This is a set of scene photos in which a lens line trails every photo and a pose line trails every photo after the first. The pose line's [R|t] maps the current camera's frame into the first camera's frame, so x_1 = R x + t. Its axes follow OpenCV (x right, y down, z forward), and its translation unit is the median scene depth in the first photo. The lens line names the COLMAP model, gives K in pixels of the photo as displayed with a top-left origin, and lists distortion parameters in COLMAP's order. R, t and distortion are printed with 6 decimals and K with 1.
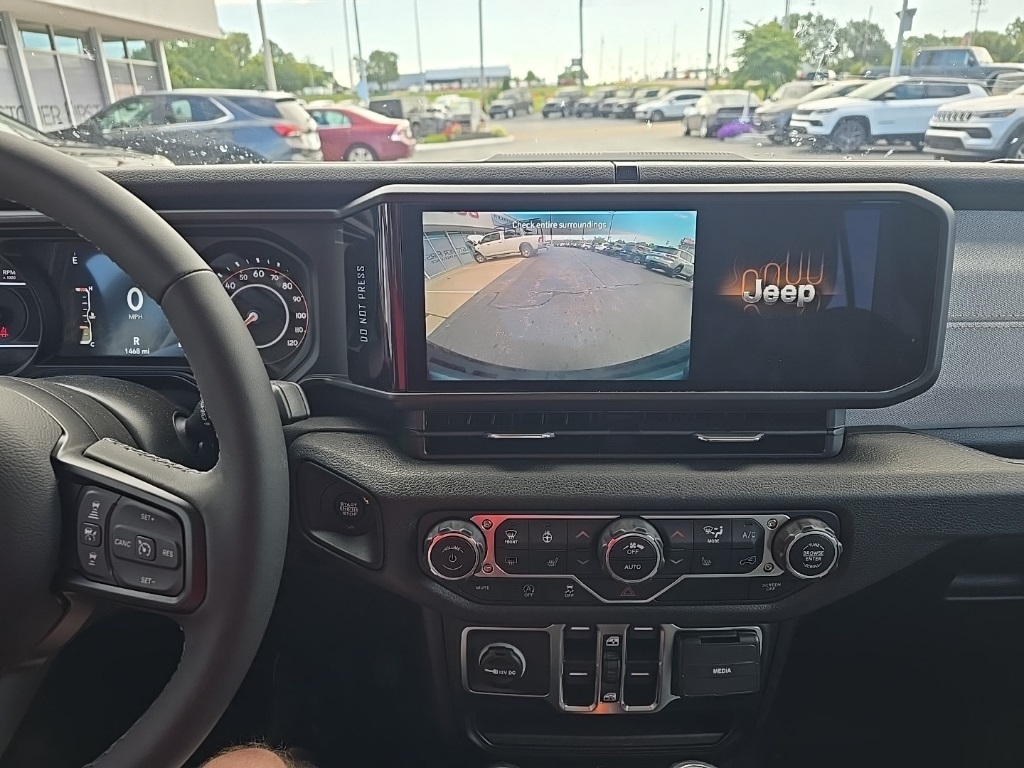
lens RADIAL K [[699.7, 0, 514.7], [0, 699.7, 385.5], [0, 0, 1]] dist [0.013491, -0.018021]
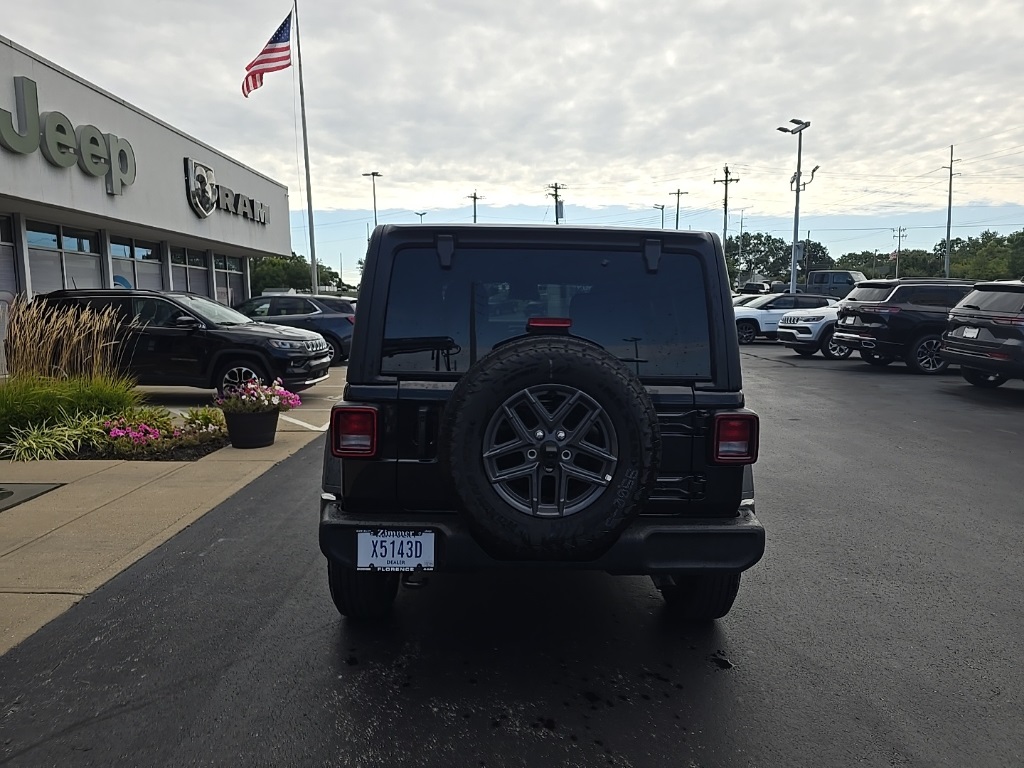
lens RADIAL K [[688.8, 0, 512.0], [0, 688.8, 384.0], [0, 0, 1]] dist [0.043372, -0.042807]
pose [[0.999670, 0.018031, 0.018294, -0.003472], [-0.012617, 0.965050, -0.261762, 0.075324], [-0.022375, 0.261445, 0.964959, -0.199733]]
